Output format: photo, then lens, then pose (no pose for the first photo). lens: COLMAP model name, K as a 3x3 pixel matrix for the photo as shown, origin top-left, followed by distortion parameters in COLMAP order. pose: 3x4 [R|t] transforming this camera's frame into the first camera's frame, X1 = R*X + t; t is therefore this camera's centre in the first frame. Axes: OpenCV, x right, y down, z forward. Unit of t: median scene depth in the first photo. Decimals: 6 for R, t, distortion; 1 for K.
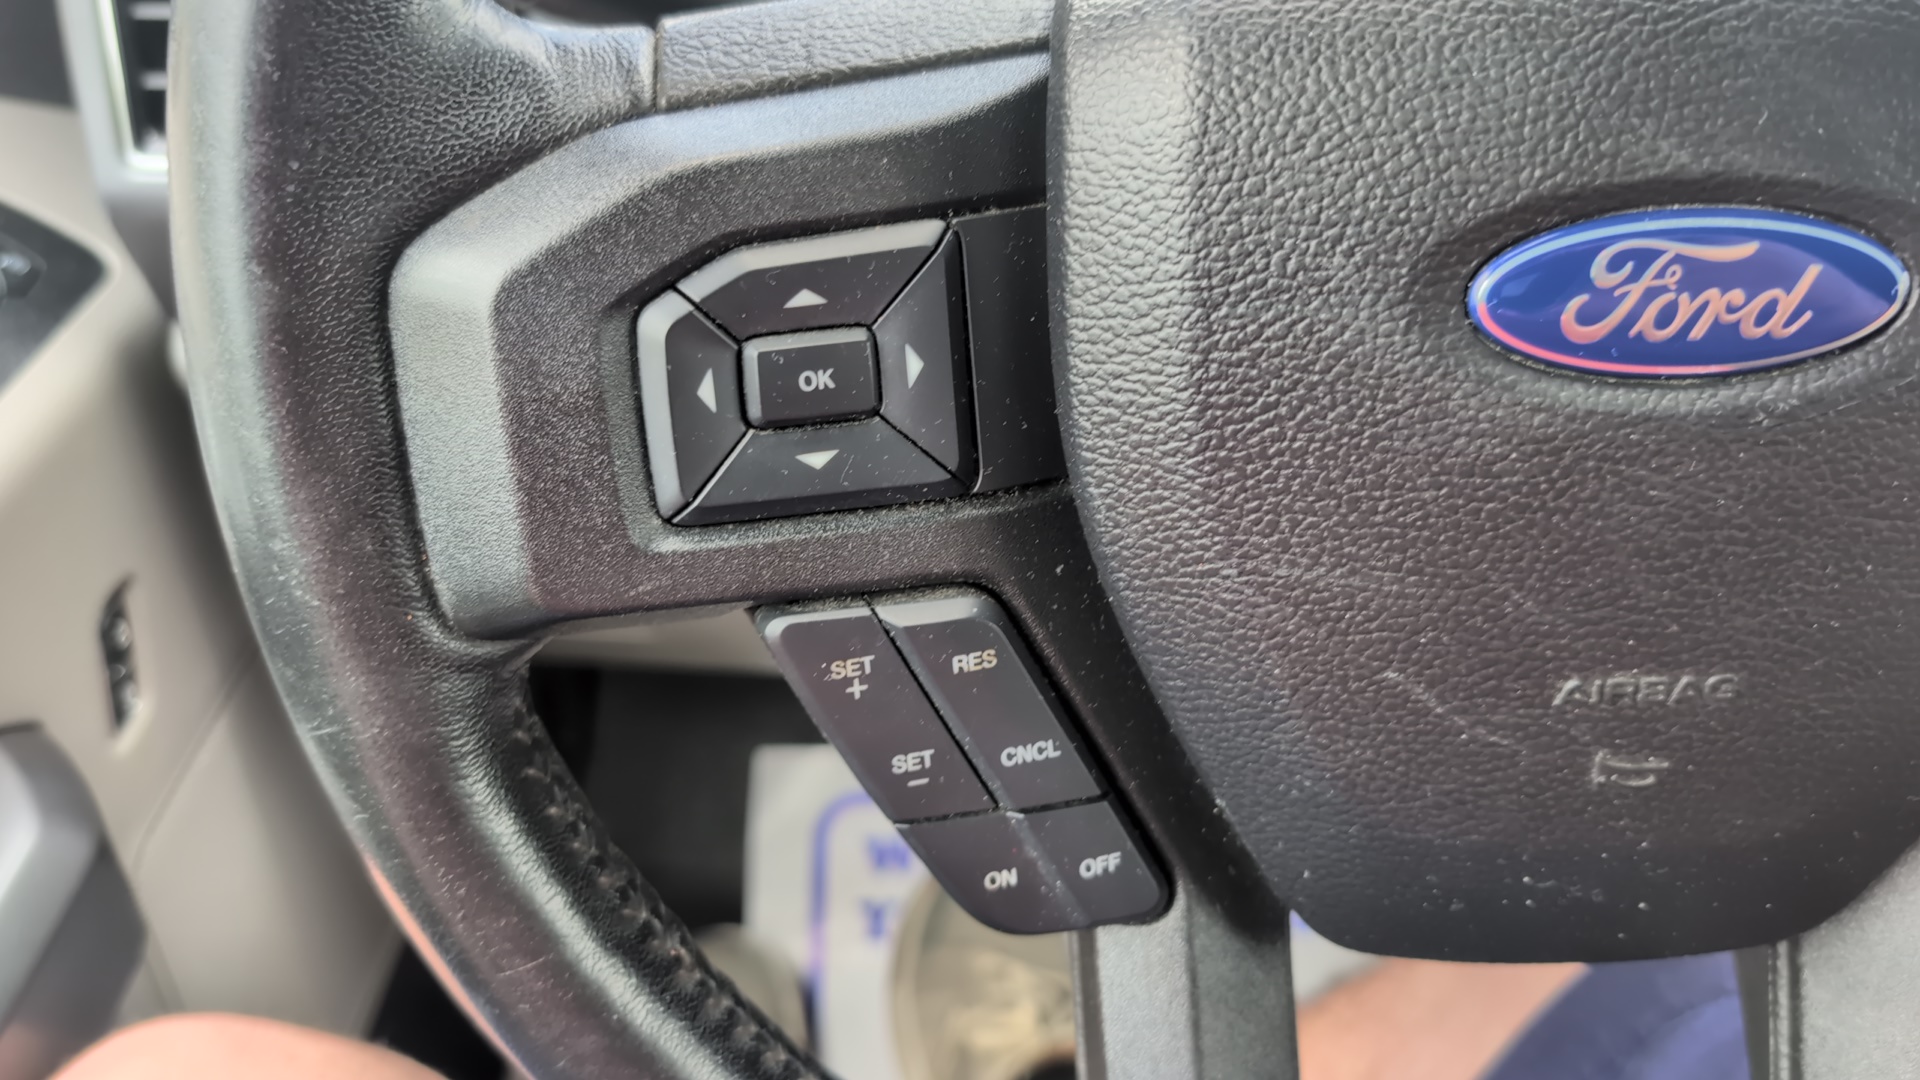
lens RADIAL K [[1353.5, 0, 856.0], [0, 1353.5, 543.1], [0, 0, 1]] dist [-0.004095, -0.002055]
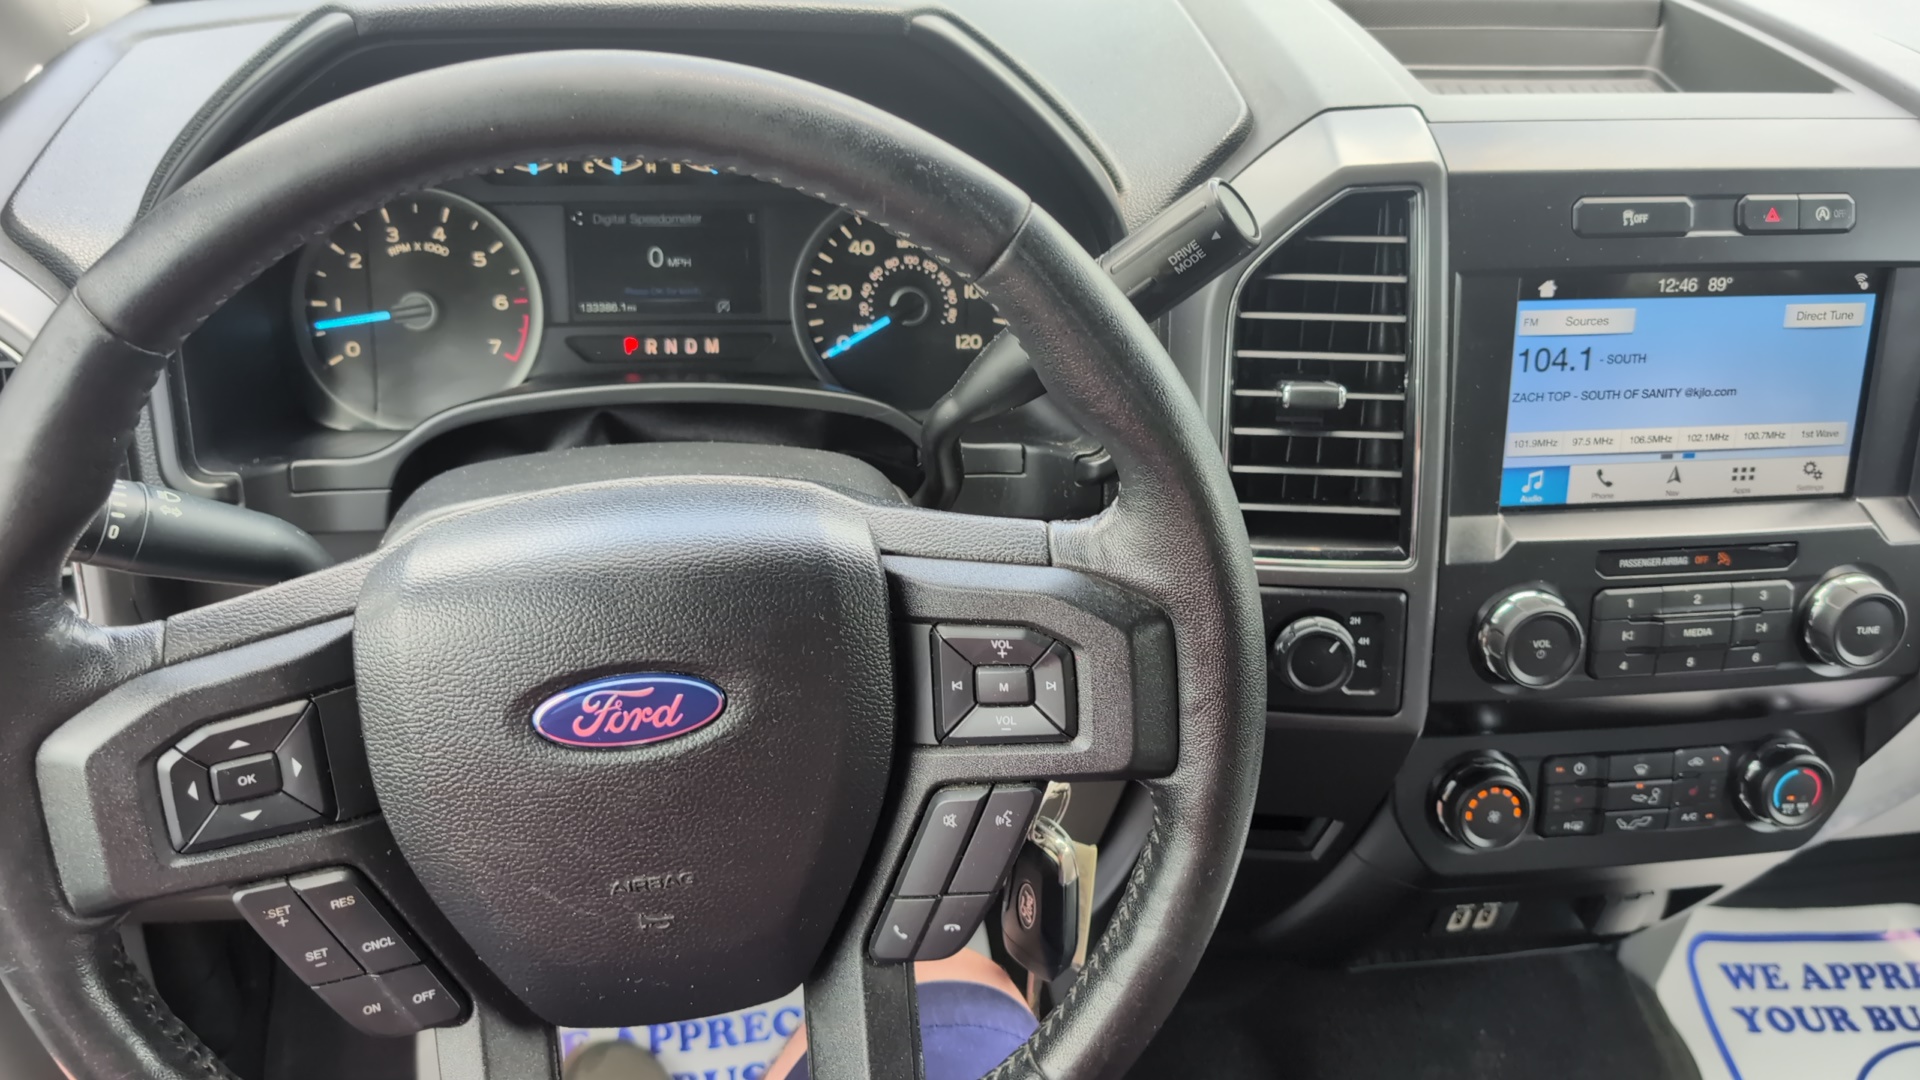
lens RADIAL K [[1591.4, 0, 966.4], [0, 1591.4, 533.1], [0, 0, 1]] dist [-0.005289, -0.007148]
pose [[0.987988, -0.077264, 0.133830, 0.808185], [0.092739, 0.989195, -0.113543, -0.116637], [-0.123612, 0.124591, 0.984478, -1.723800]]
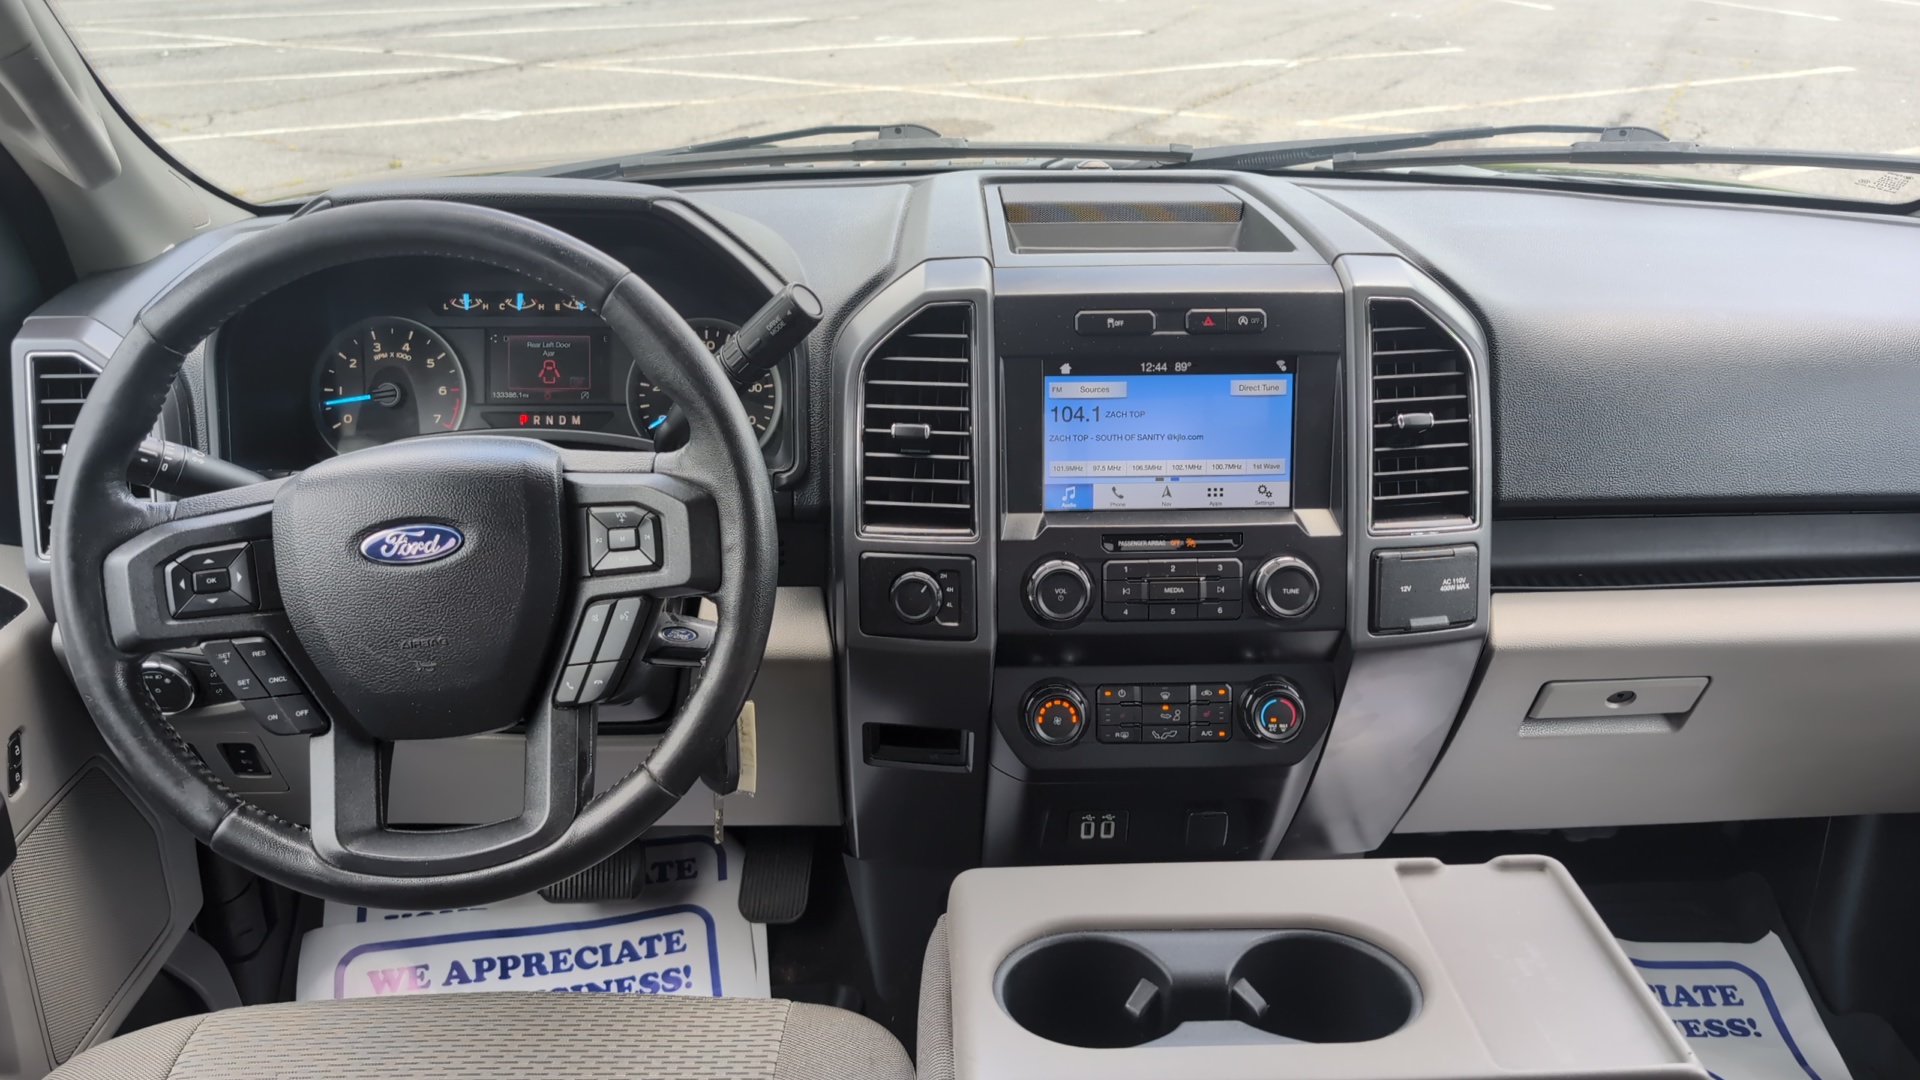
lens RADIAL K [[1558.0, 0, 968.4], [0, 1558.0, 548.8], [0, 0, 1]] dist [0.085049, -0.136385]
pose [[0.997429, -0.047788, 0.053399, 1.985231], [0.060559, 0.960508, -0.271583, 1.208323], [-0.038312, 0.274118, 0.960933, -3.657533]]
